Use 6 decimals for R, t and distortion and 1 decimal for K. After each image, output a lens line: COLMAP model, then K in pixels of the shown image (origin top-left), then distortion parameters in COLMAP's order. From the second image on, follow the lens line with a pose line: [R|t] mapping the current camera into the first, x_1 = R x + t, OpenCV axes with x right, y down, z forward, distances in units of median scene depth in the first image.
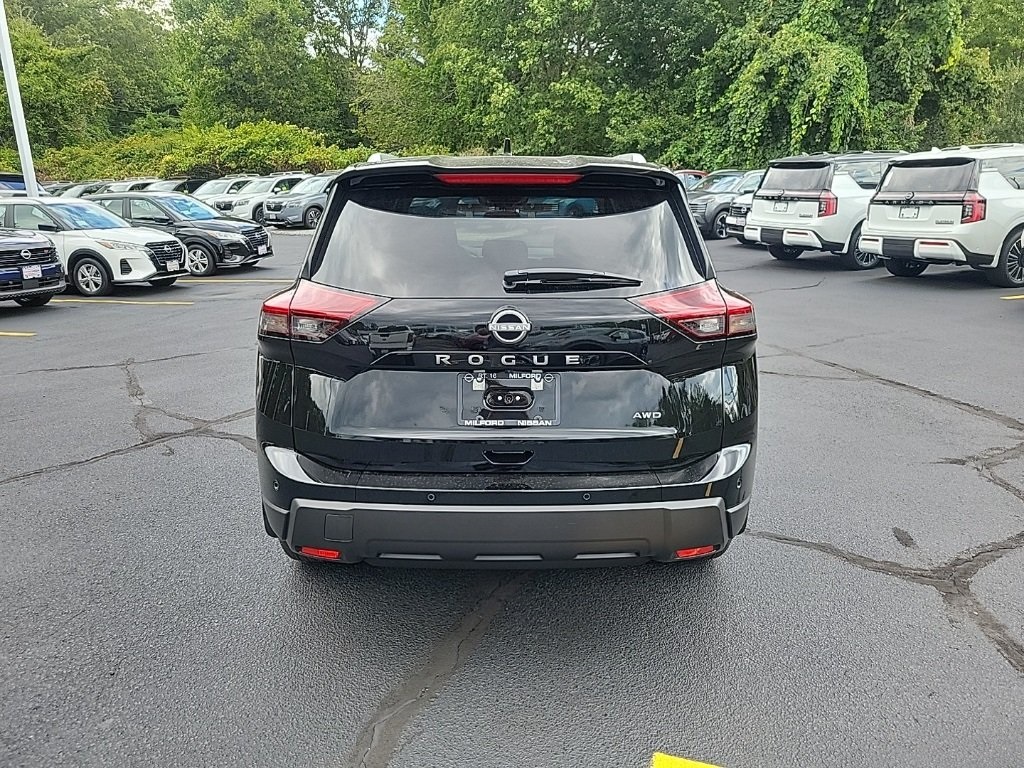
lens RADIAL K [[765.9, 0, 504.7], [0, 765.9, 382.4], [0, 0, 1]] dist [0.098702, -0.082572]
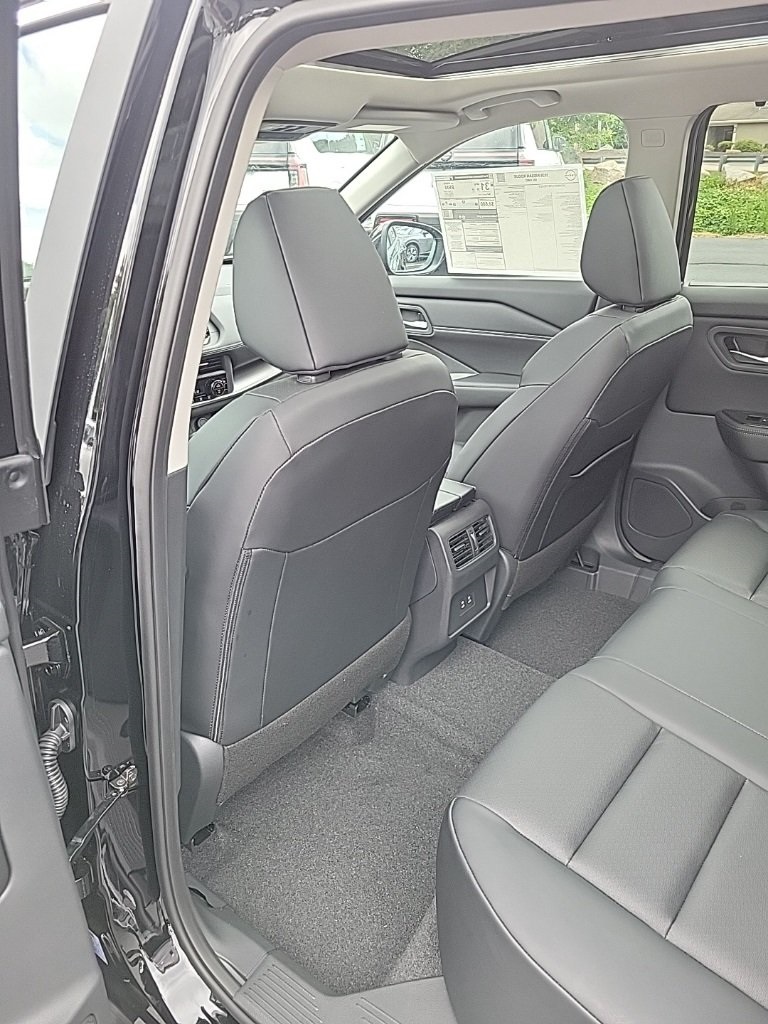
lens RADIAL K [[764.9, 0, 384.0], [0, 764.9, 512.0], [0, 0, 1]] dist [0.031956, -0.002594]
pose [[0.625866, -0.329554, 0.706885, -0.055748], [0.193715, 0.943626, 0.268411, -0.040421], [-0.755491, -0.031055, 0.654423, 0.183120]]
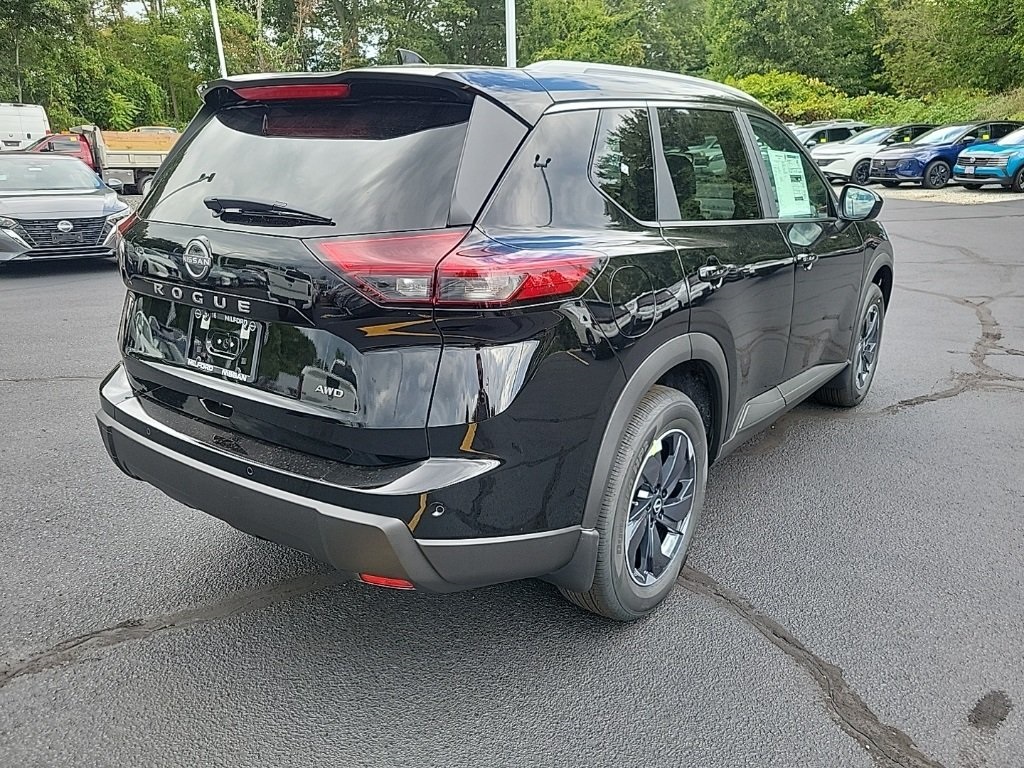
lens RADIAL K [[779.5, 0, 511.5], [0, 779.5, 369.7], [0, 0, 1]] dist [0.032969, -0.007994]
pose [[0.799683, 0.172873, -0.574998, 0.109091], [-0.152436, 0.984732, 0.084058, -0.010295], [0.580750, 0.020431, 0.813825, 0.062829]]
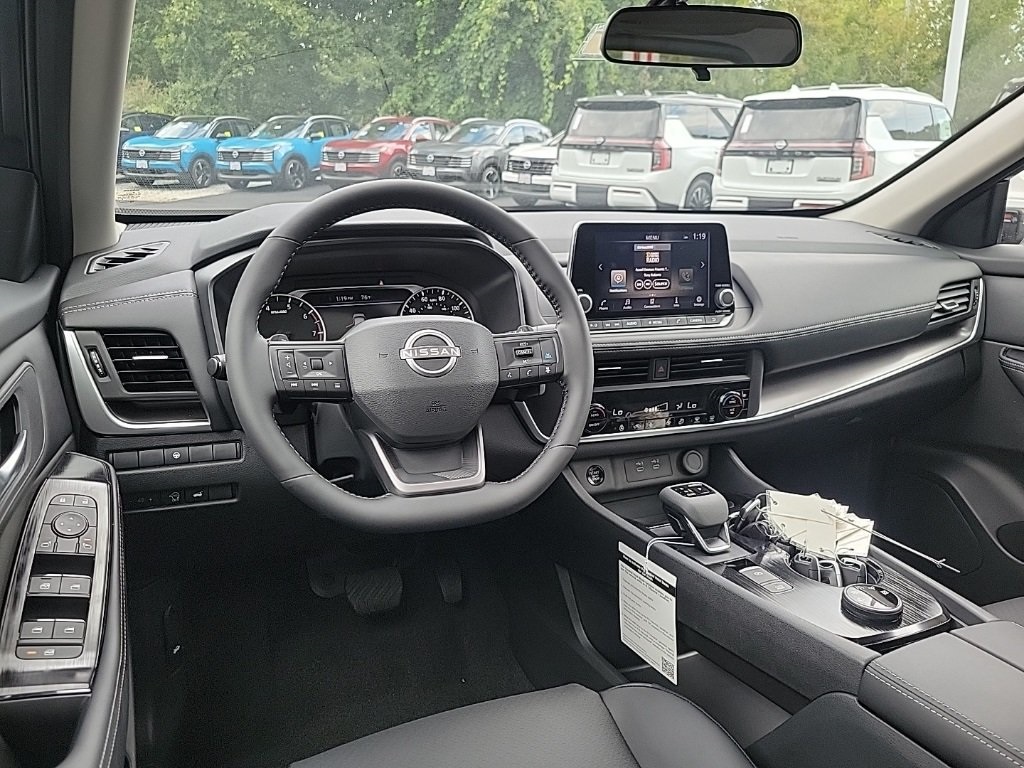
lens RADIAL K [[778.1, 0, 520.0], [0, 778.1, 379.4], [0, 0, 1]] dist [0.034346, -0.003423]
pose [[0.918189, -0.087107, 0.386447, -0.026492], [0.071947, 0.995970, 0.053553, -0.038864], [-0.389554, -0.021368, 0.920756, 0.222772]]
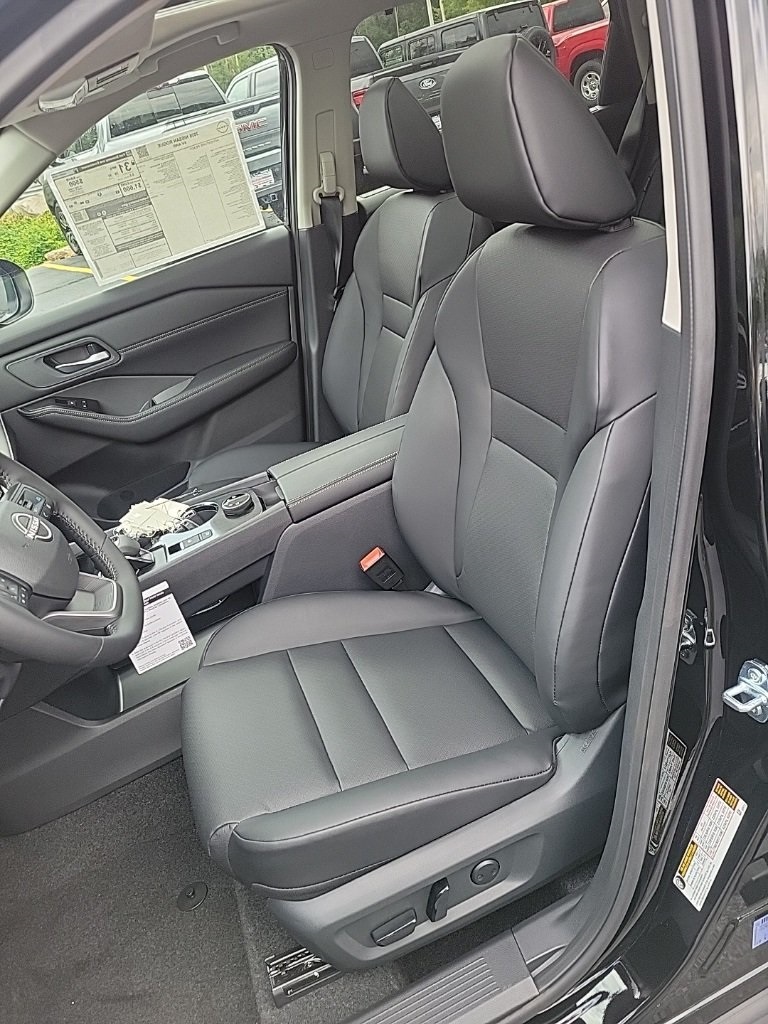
lens RADIAL K [[779.5, 0, 384.0], [0, 779.5, 512.0], [0, 0, 1]] dist [0.032969, -0.007994]
pose [[-0.328218, -0.375987, 0.866549, -0.064554], [0.447022, 0.746316, 0.493136, -0.053691], [-0.832132, 0.549223, -0.076880, 0.248943]]
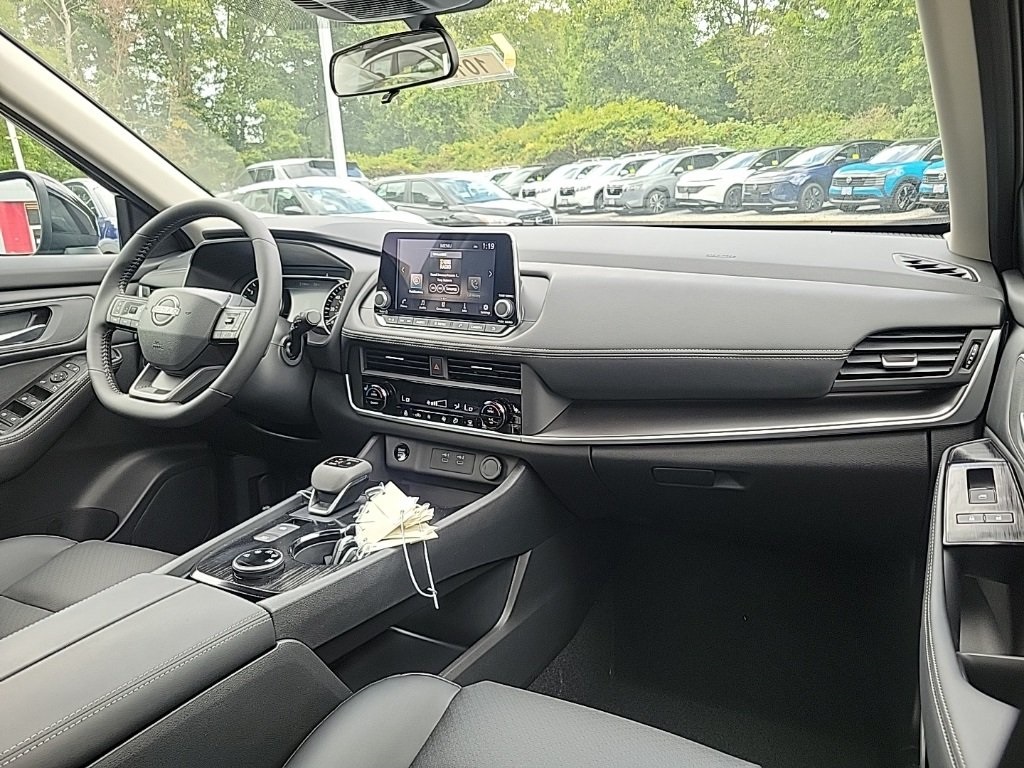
lens RADIAL K [[773.3, 0, 512.0], [0, 773.3, 384.0], [0, 0, 1]] dist [0.046520, -0.009529]
pose [[0.885638, 0.093248, -0.454917, 0.041174], [-0.086764, 0.995608, 0.035163, -0.037081], [0.456198, 0.008329, 0.889839, 0.219308]]
